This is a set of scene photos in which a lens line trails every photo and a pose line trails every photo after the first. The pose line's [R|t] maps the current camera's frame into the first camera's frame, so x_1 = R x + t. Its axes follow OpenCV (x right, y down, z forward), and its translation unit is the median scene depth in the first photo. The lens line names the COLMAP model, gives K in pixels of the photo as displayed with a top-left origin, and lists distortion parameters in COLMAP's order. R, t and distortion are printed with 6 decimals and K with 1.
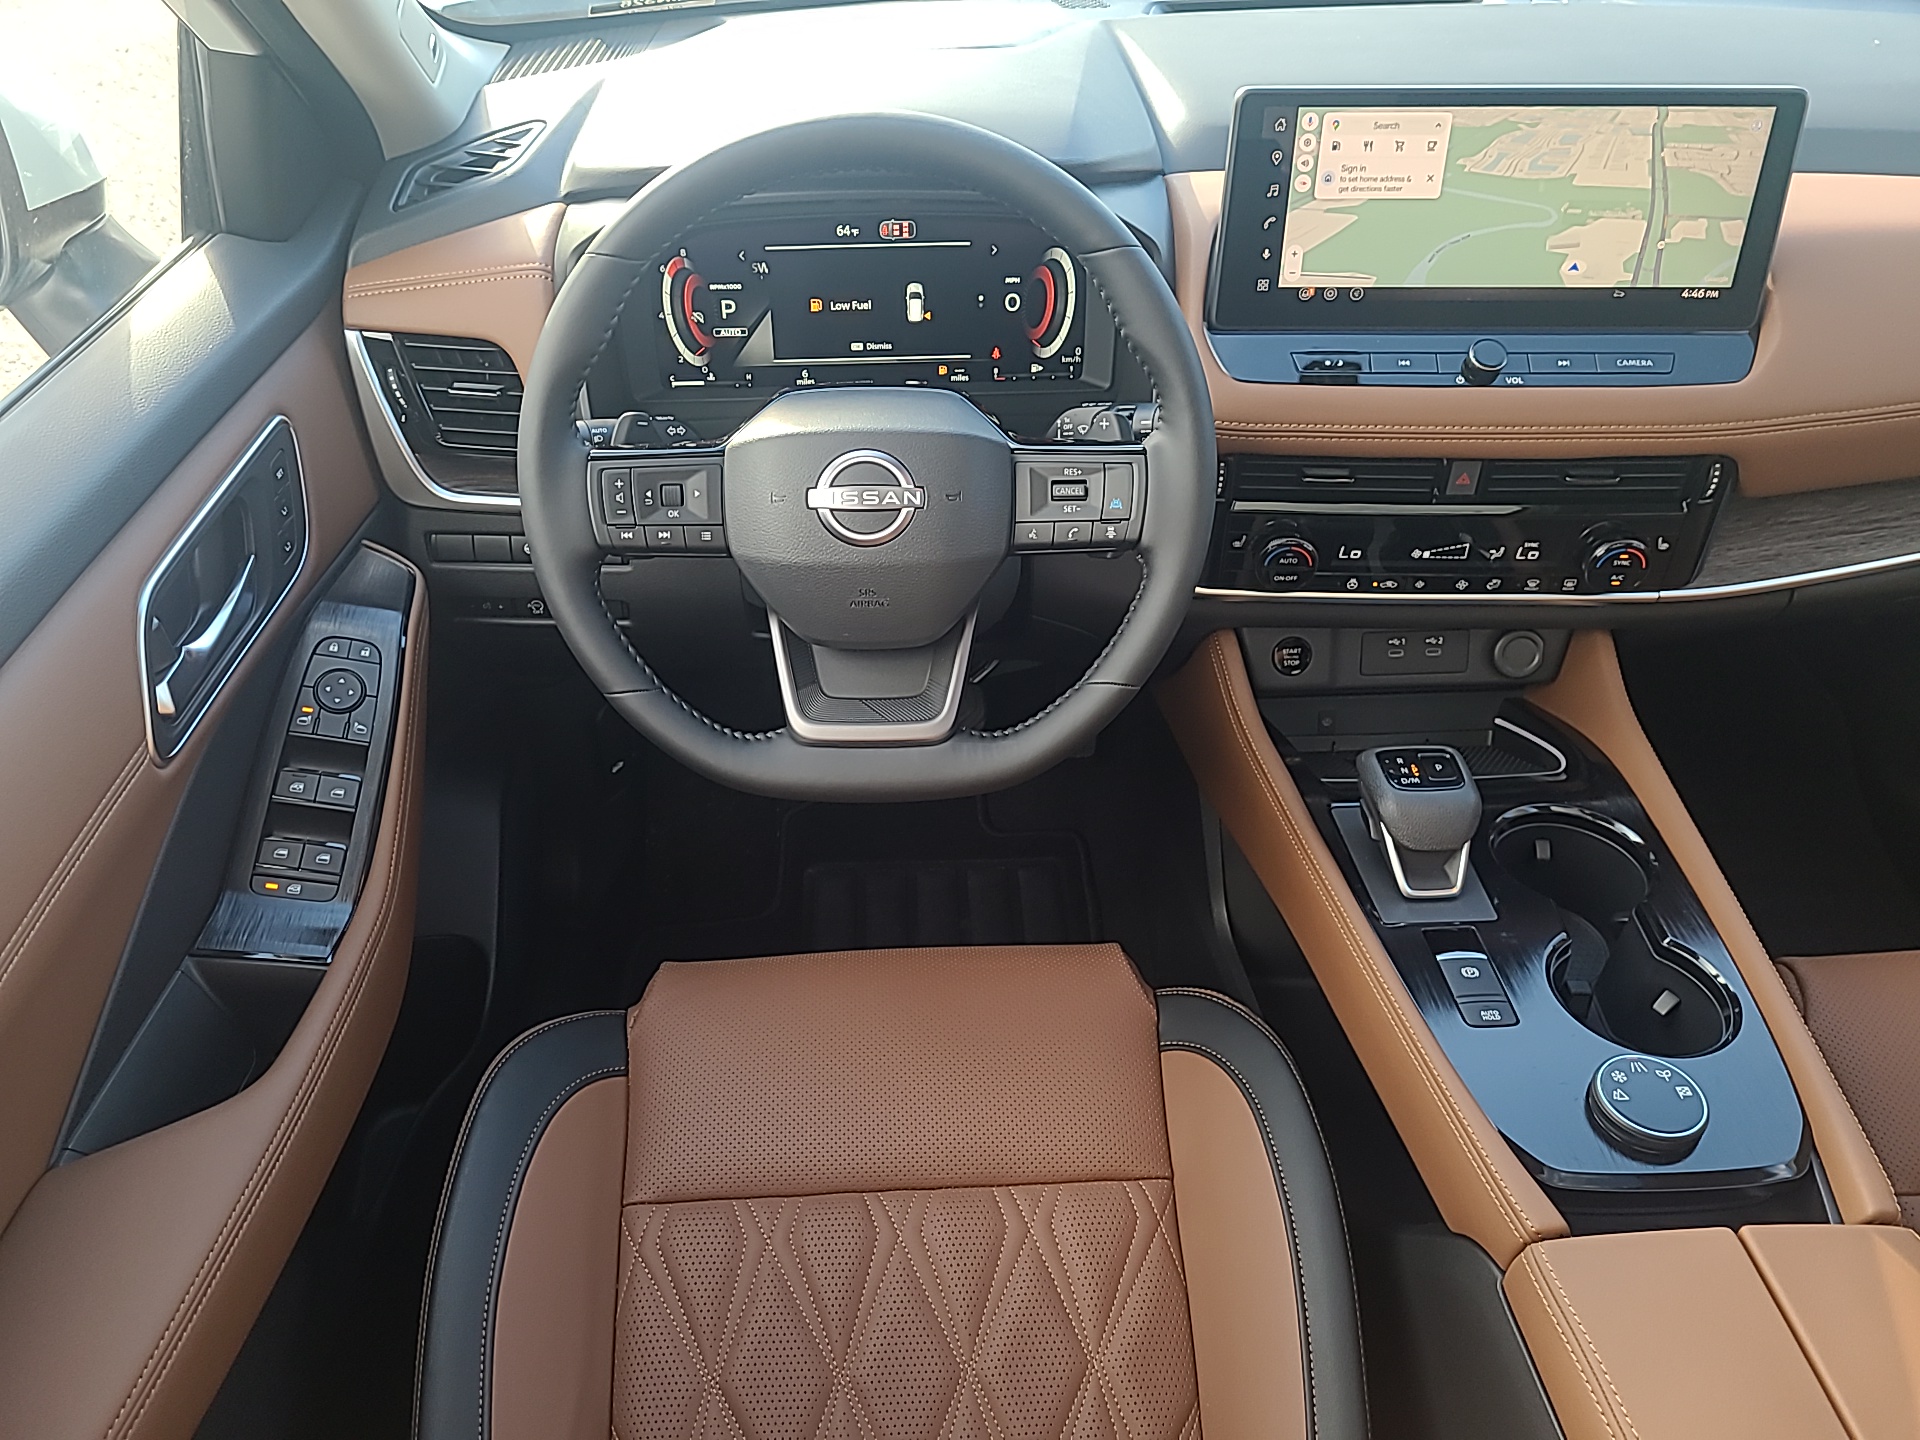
lens RADIAL K [[1421.3, 0, 920.4], [0, 1421.3, 729.4], [0, 0, 1]] dist [0.016342, -0.010633]
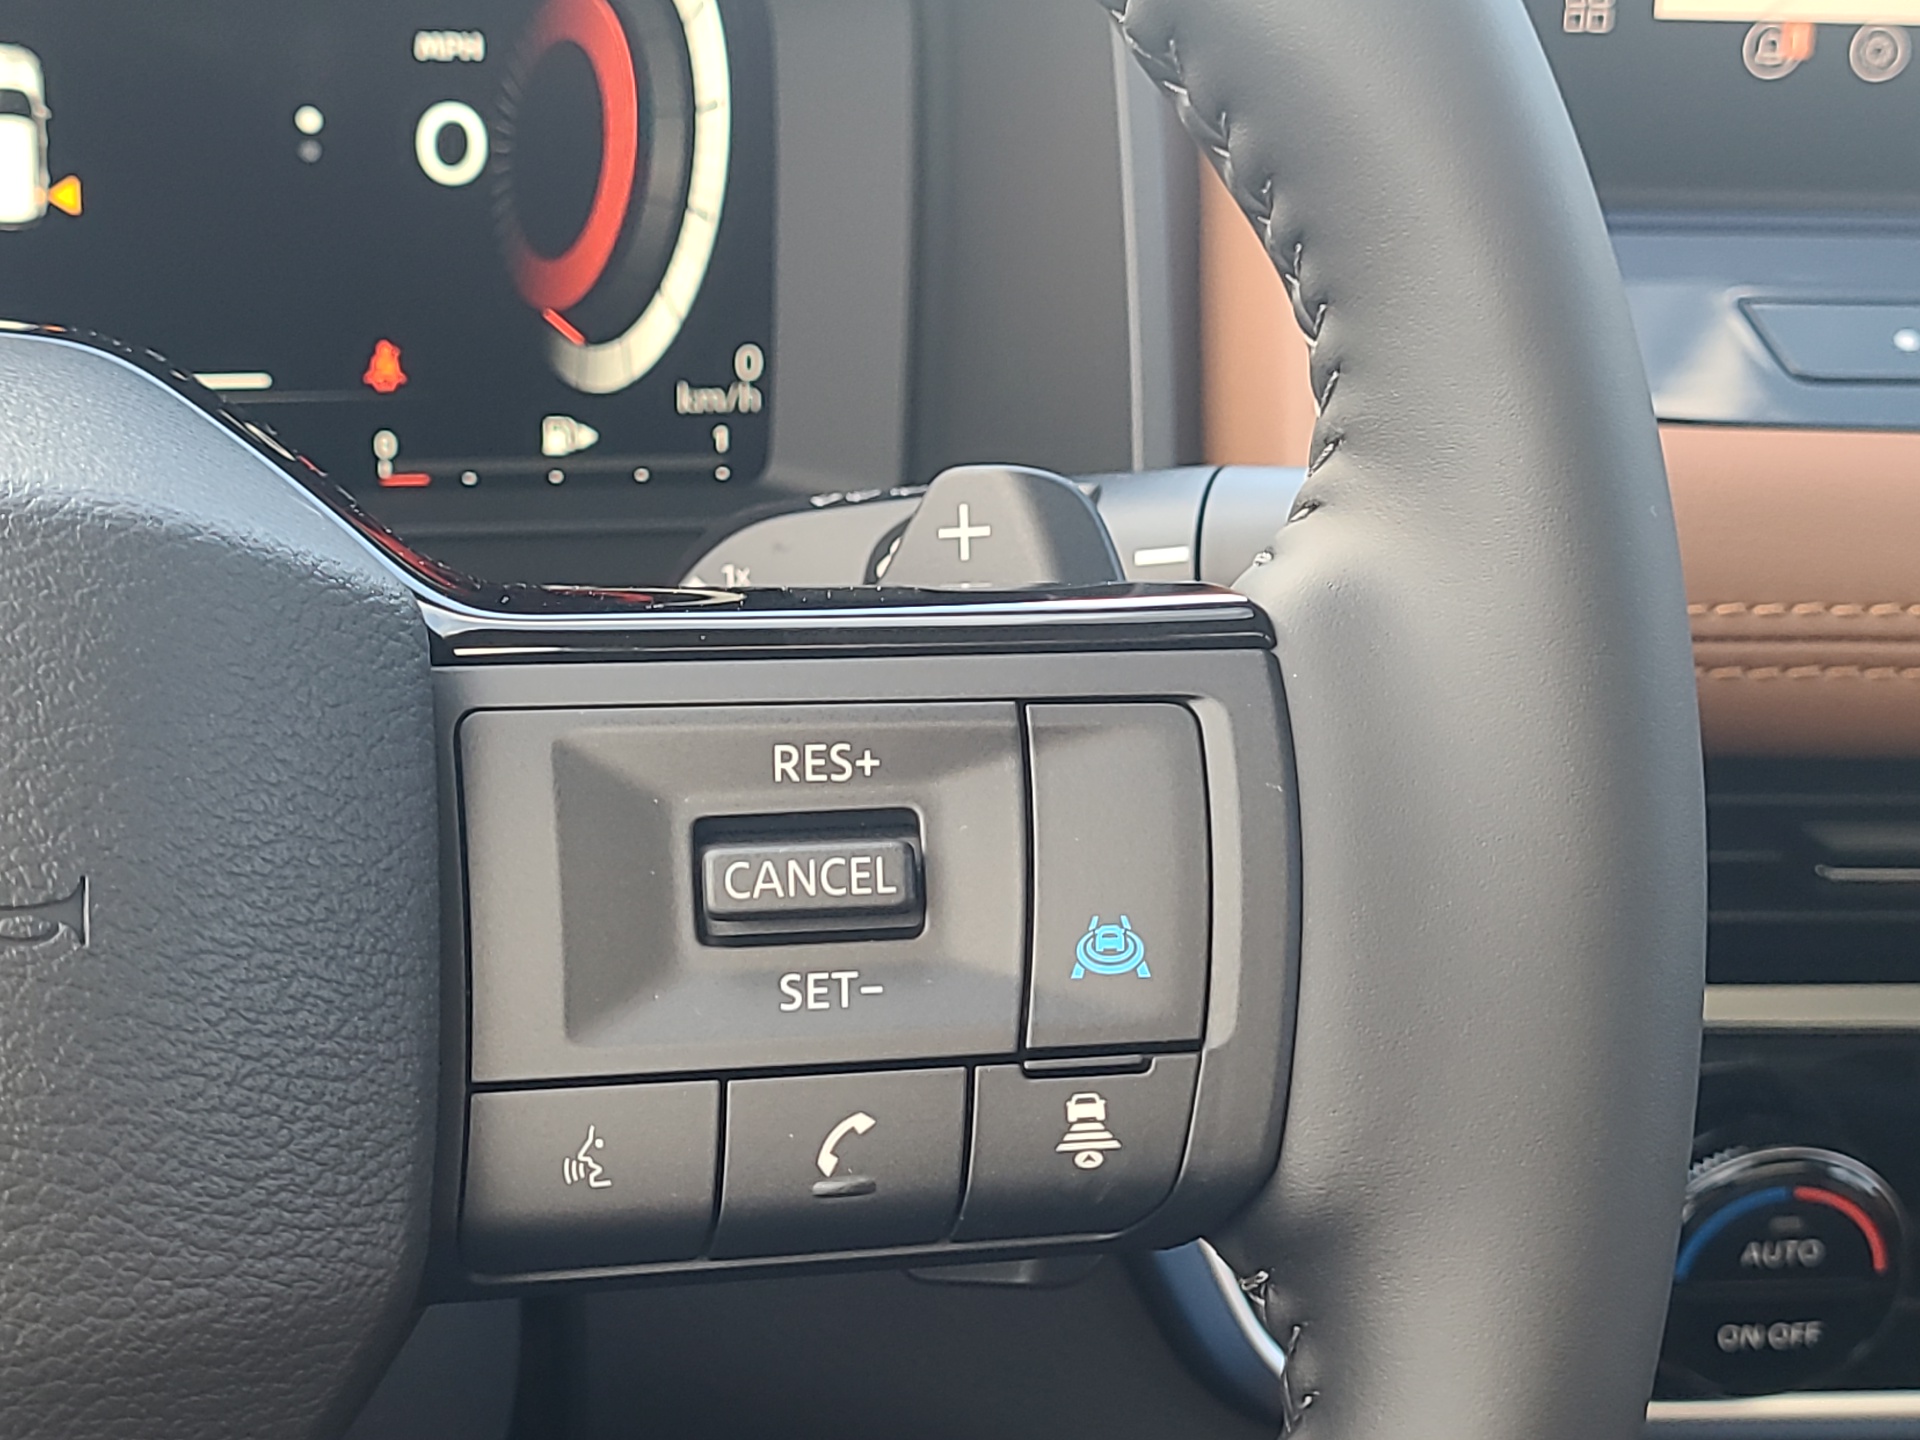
lens RADIAL K [[3419.9, 0, 898.3], [0, 3419.9, 754.3], [0, 0, 1]] dist [0.035015, -0.078400]
pose [[0.984347, -0.012400, 0.175805, 0.047239], [0.057092, 0.966167, -0.251517, -0.083699], [-0.166738, 0.257617, 0.951752, 0.622862]]
